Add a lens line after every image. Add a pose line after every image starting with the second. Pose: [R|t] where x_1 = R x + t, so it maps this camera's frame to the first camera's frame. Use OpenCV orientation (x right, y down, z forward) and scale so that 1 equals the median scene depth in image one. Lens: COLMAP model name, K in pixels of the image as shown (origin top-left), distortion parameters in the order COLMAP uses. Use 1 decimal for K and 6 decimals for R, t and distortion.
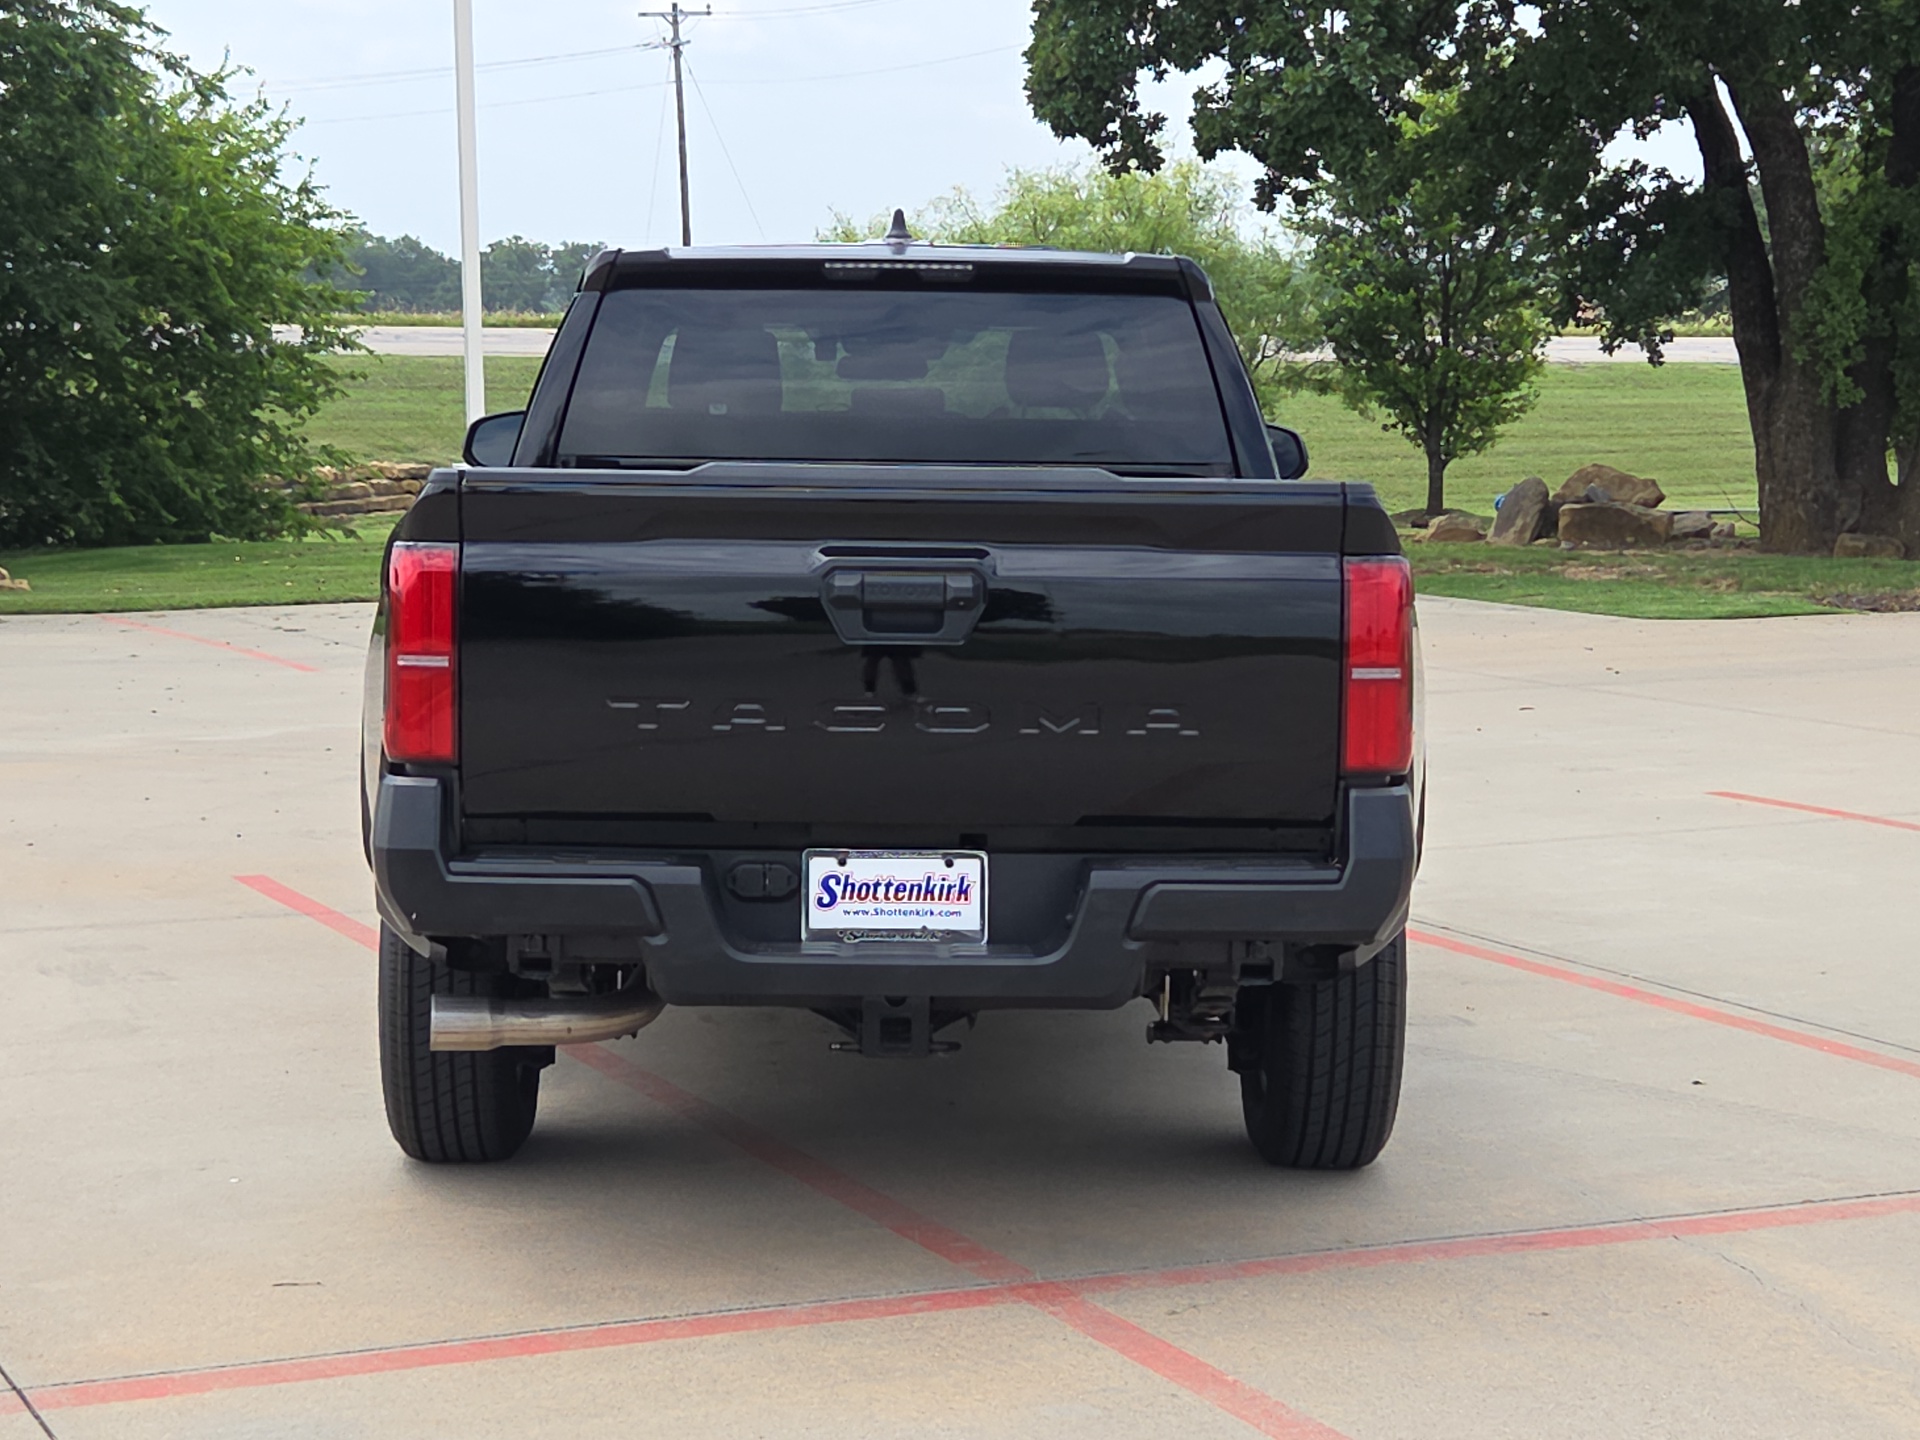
lens RADIAL K [[3605.0, 0, 978.8], [0, 3605.0, 714.9], [0, 0, 1]] dist [0.130615, 0.000000]
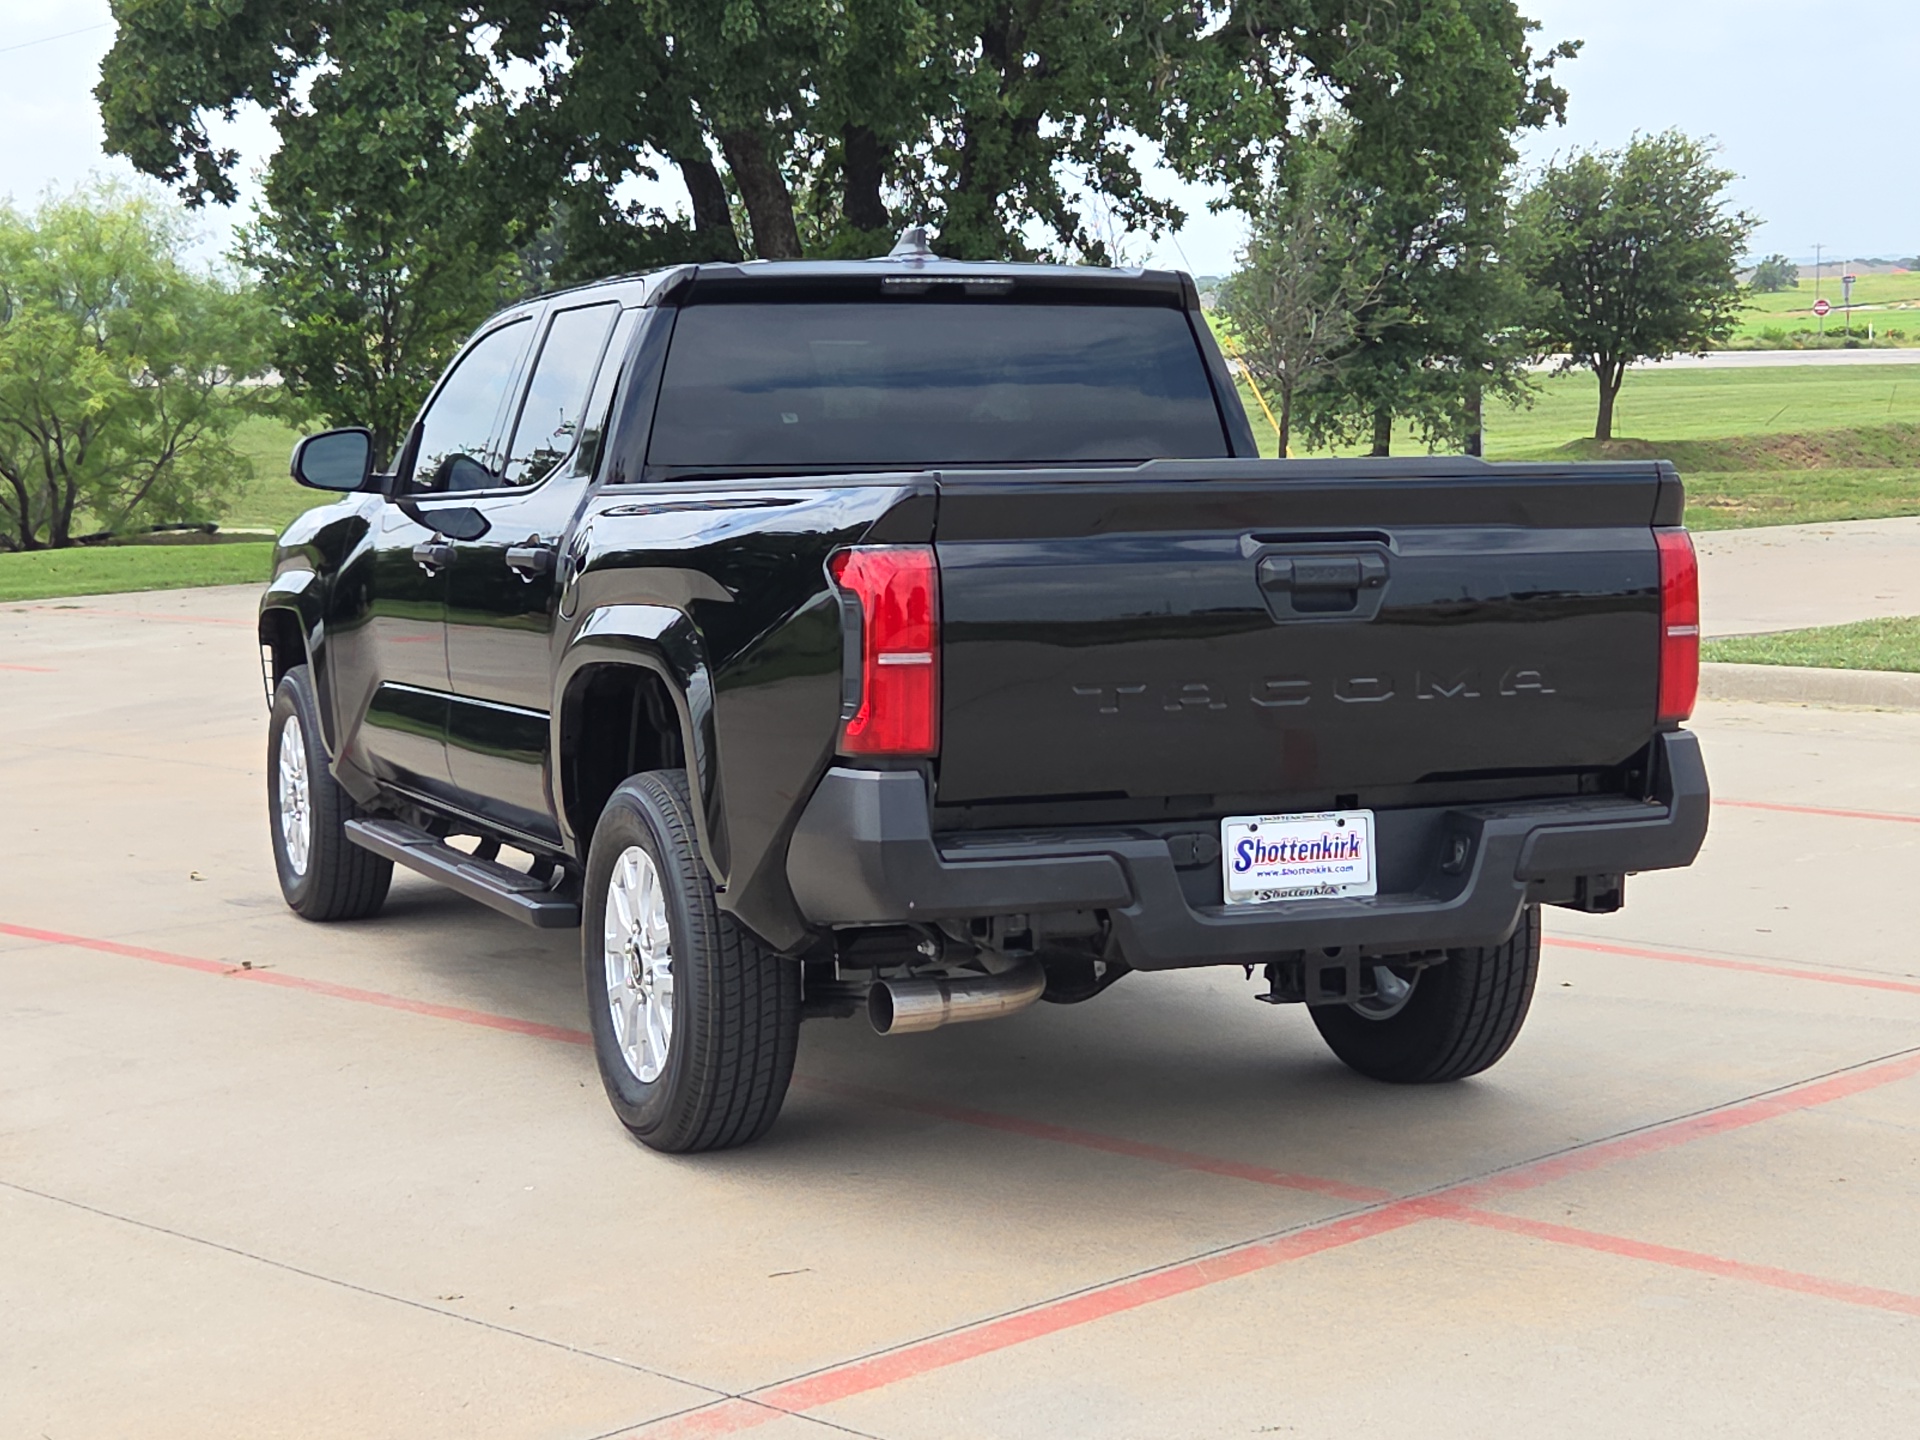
lens RADIAL K [[3286.1, 0, 948.9], [0, 3286.1, 728.1], [0, 0, 1]] dist [0.160719, 0.000000]
pose [[0.934167, -0.053527, 0.352798, -0.467162], [0.051768, 0.998555, 0.014428, -0.007776], [-0.353061, 0.004785, 0.935588, 0.112048]]
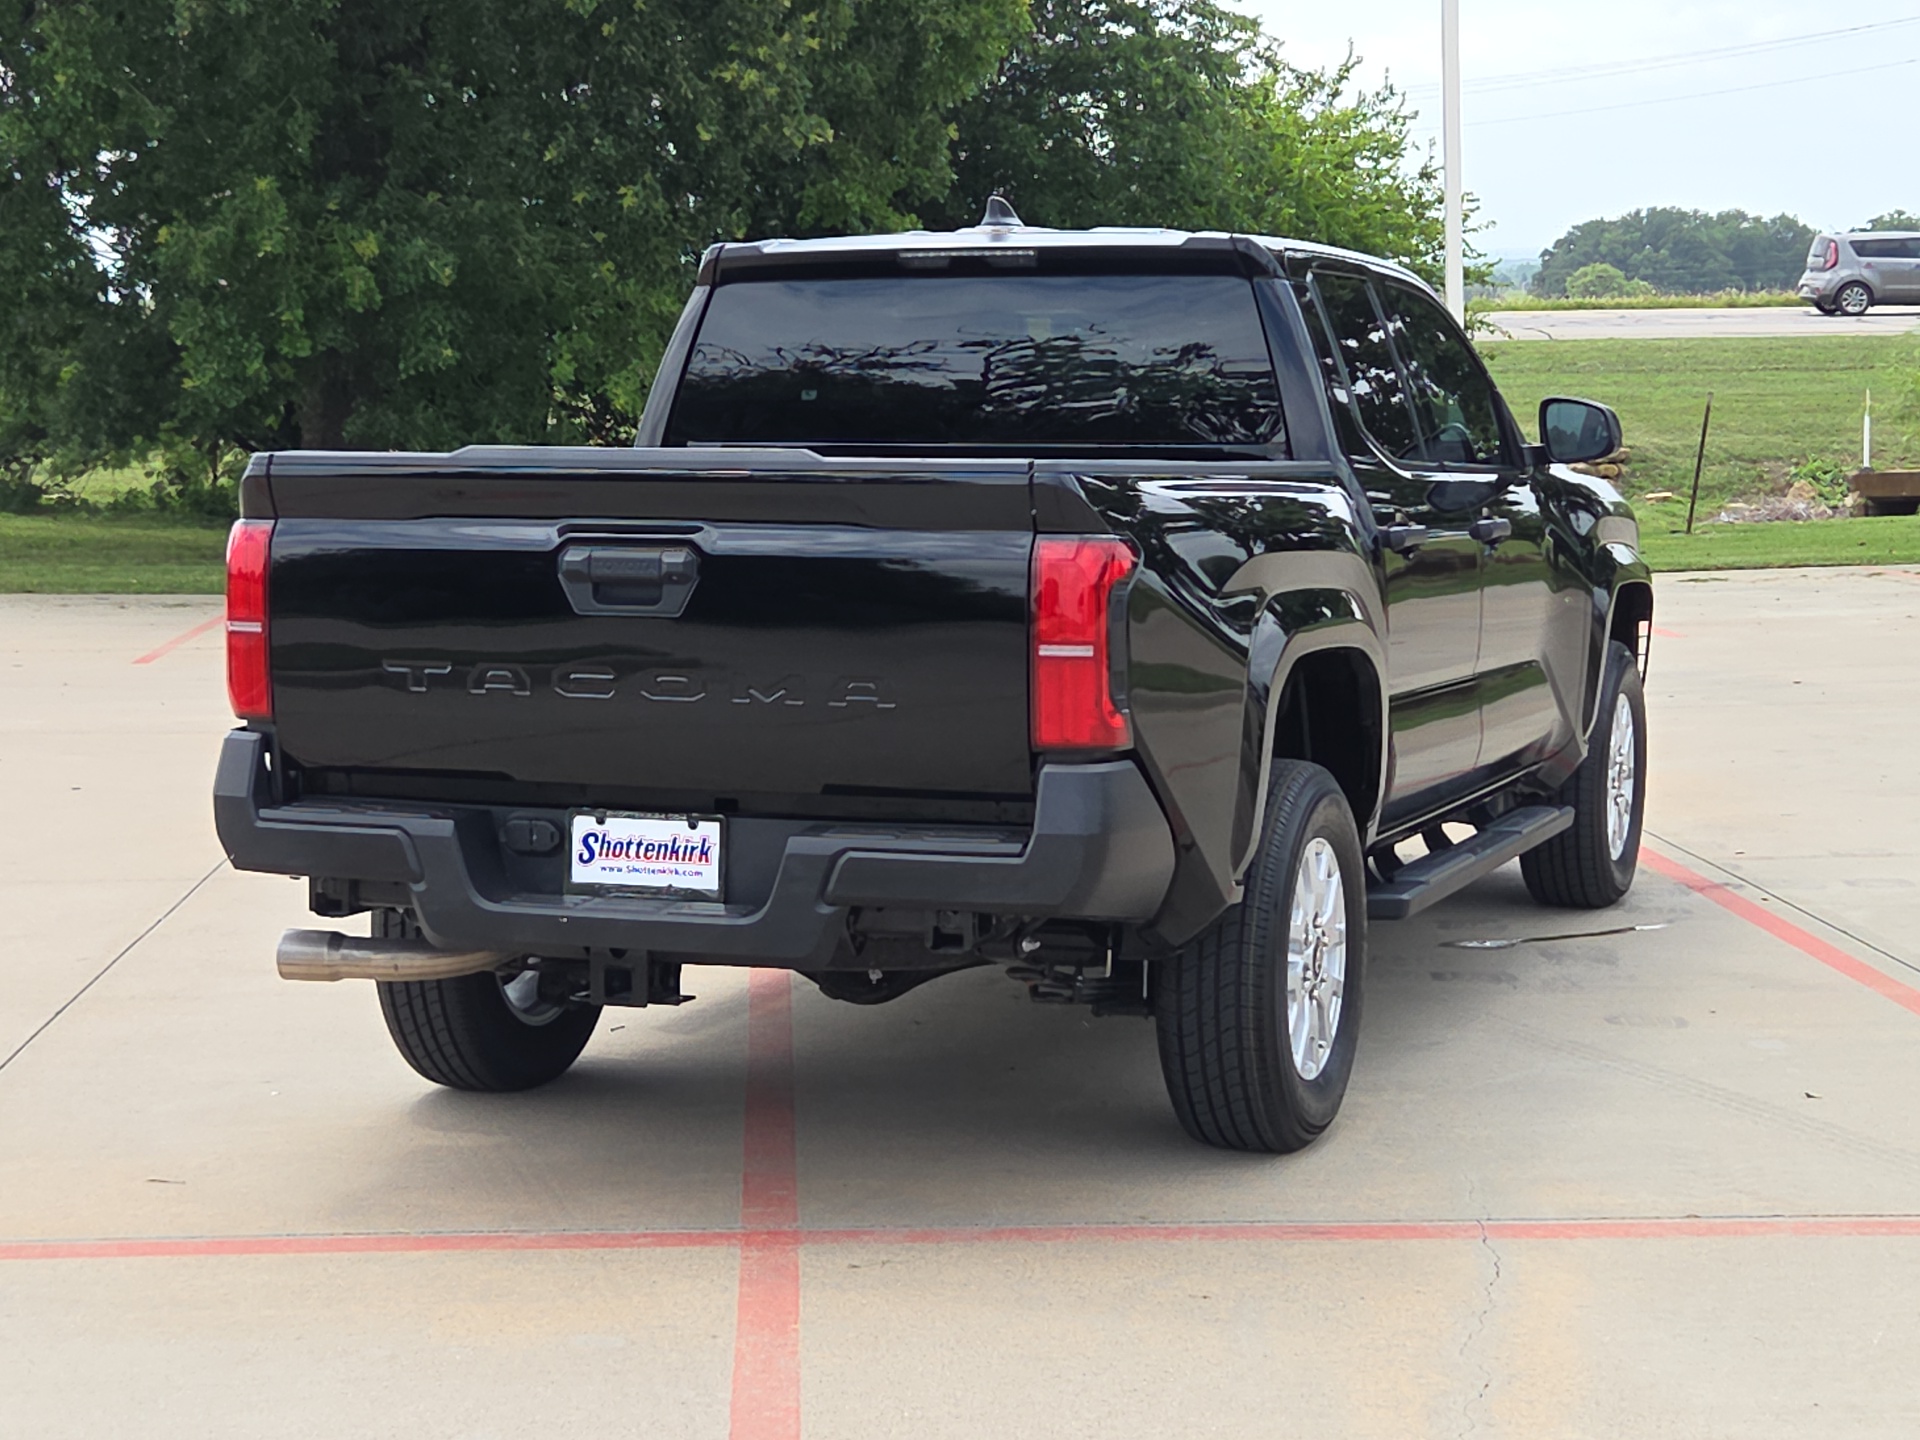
lens RADIAL K [[3605.0, 0, 949.5], [0, 3605.0, 719.2], [0, 0, 1]] dist [0.130615, 0.000000]
pose [[0.925934, 0.021525, -0.377072, 0.456497], [-0.019568, 0.999768, 0.009020, -0.000783], [0.377178, -0.000973, 0.926140, 0.054203]]
